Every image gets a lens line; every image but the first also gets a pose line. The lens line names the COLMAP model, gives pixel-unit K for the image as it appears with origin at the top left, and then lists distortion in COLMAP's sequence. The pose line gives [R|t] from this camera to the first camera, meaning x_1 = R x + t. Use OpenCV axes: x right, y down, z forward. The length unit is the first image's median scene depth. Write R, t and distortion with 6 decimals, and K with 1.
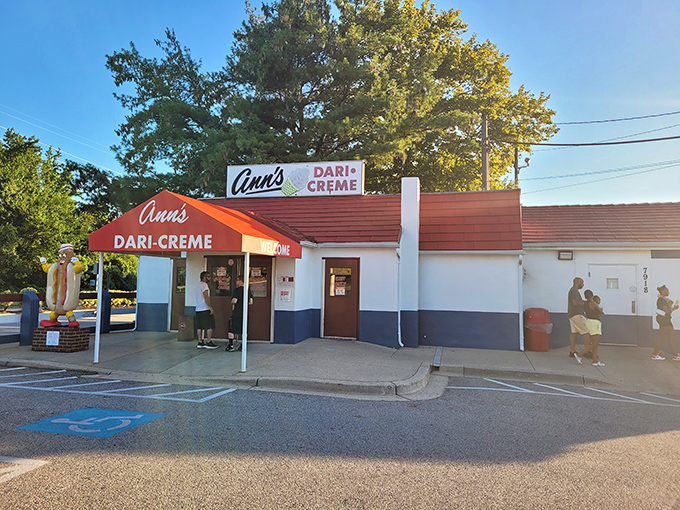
lens RADIAL K [[516.6, 0, 340.2], [0, 516.6, 257.5], [0, 0, 1]] dist [0.001841, 0.007926]
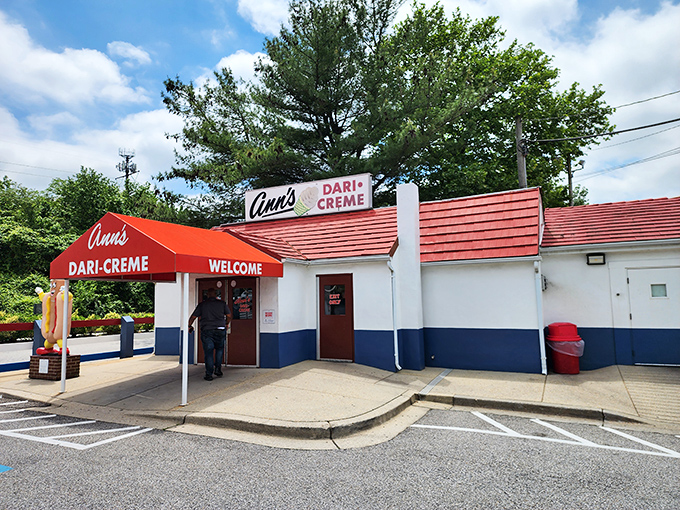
lens RADIAL K [[454.2, 0, 343.3], [0, 454.2, 266.2], [0, 0, 1]] dist [0.052879, -0.004864]
pose [[0.979294, -0.049816, -0.196220, 0.161957], [0.044936, 0.998562, -0.029246, 0.009177], [0.197394, 0.019823, 0.980124, 0.165798]]
